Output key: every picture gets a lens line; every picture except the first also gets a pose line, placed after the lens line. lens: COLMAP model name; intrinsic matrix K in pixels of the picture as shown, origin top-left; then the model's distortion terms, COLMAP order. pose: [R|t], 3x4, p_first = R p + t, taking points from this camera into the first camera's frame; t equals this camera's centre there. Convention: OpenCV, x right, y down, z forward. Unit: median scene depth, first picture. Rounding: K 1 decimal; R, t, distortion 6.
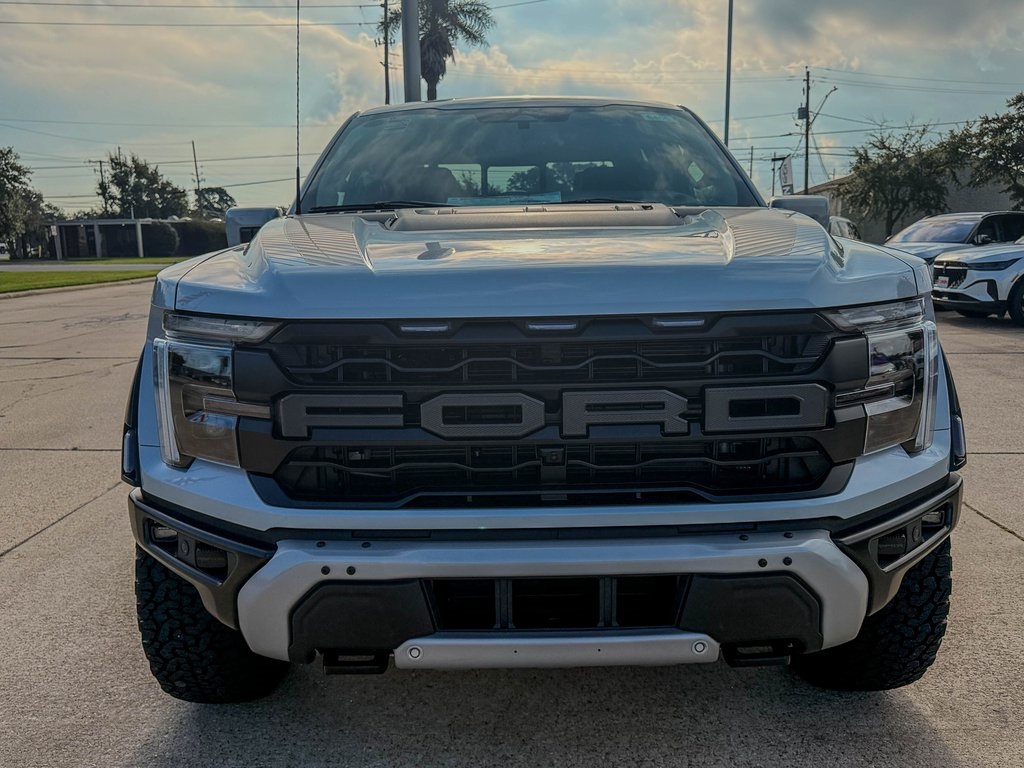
lens RADIAL K [[848.1, 0, 495.9], [0, 848.1, 386.1], [0, 0, 1]] dist [0.007280, -0.004902]
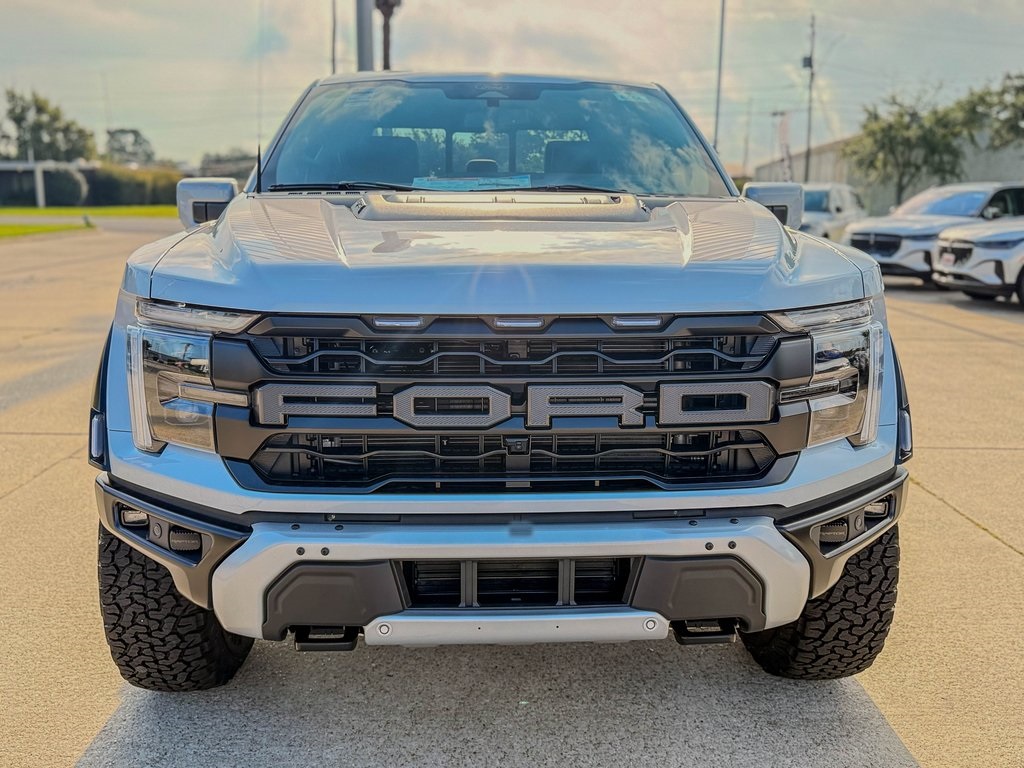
lens RADIAL K [[974.2, 0, 512.0], [0, 974.2, 384.0], [0, 0, 1]] dist [0.004934, -0.000999]
pose [[0.998123, 0.015406, 0.059279, -0.010574], [-0.016526, 0.999693, 0.018445, -0.013746], [-0.058976, -0.019390, 0.998071, -0.173690]]
